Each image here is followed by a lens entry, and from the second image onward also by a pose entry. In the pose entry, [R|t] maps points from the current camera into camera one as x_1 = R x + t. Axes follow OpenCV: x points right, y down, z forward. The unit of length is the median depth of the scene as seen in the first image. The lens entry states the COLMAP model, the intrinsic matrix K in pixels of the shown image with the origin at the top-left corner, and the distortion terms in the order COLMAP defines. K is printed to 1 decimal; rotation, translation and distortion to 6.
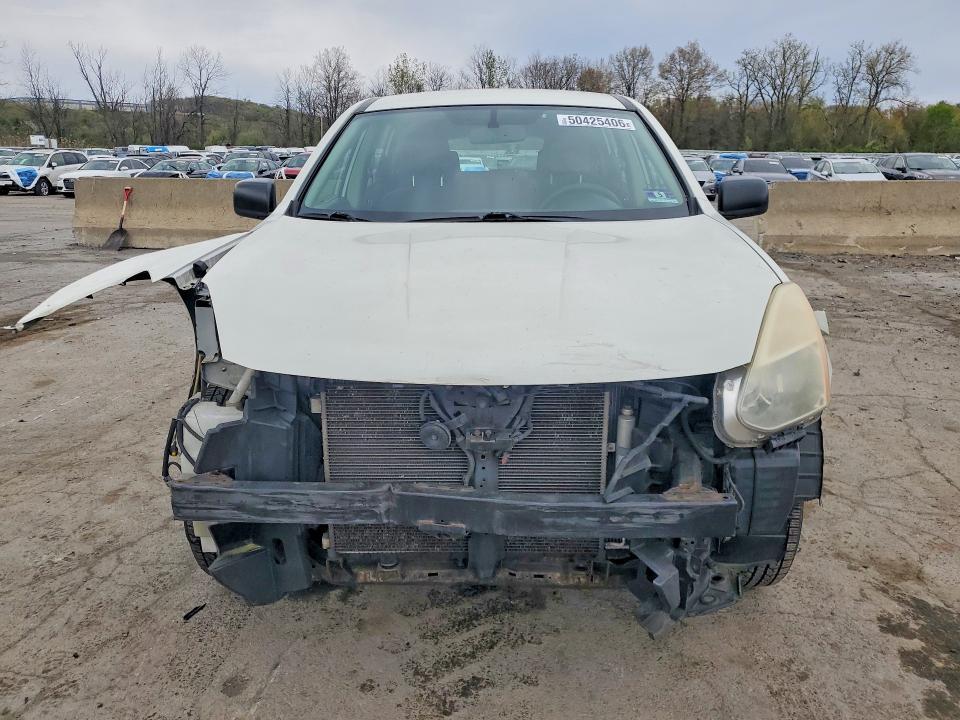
lens RADIAL K [[752.4, 0, 480.0], [0, 752.4, 360.0], [0, 0, 1]] dist [0.144798, -0.126884]
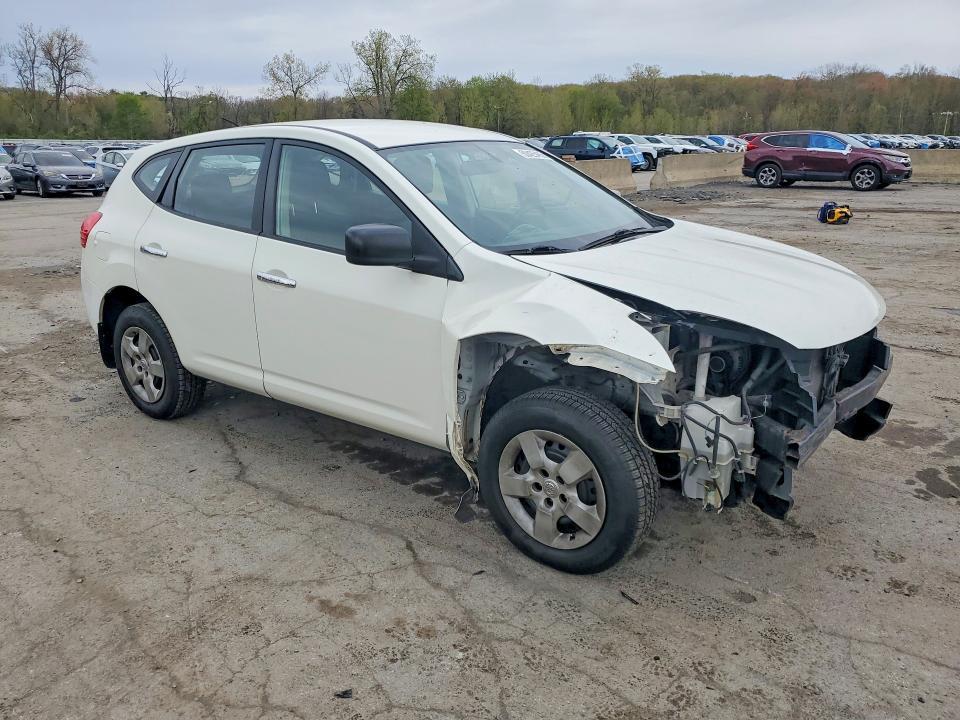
lens RADIAL K [[736.4, 0, 508.2], [0, 736.4, 359.2], [0, 0, 1]] dist [0.100821, -0.084817]
pose [[0.554162, -0.249691, 0.794077, -1.155754], [0.229424, 0.962818, 0.142642, -0.199911], [-0.800168, 0.103134, 0.590842, 0.408374]]
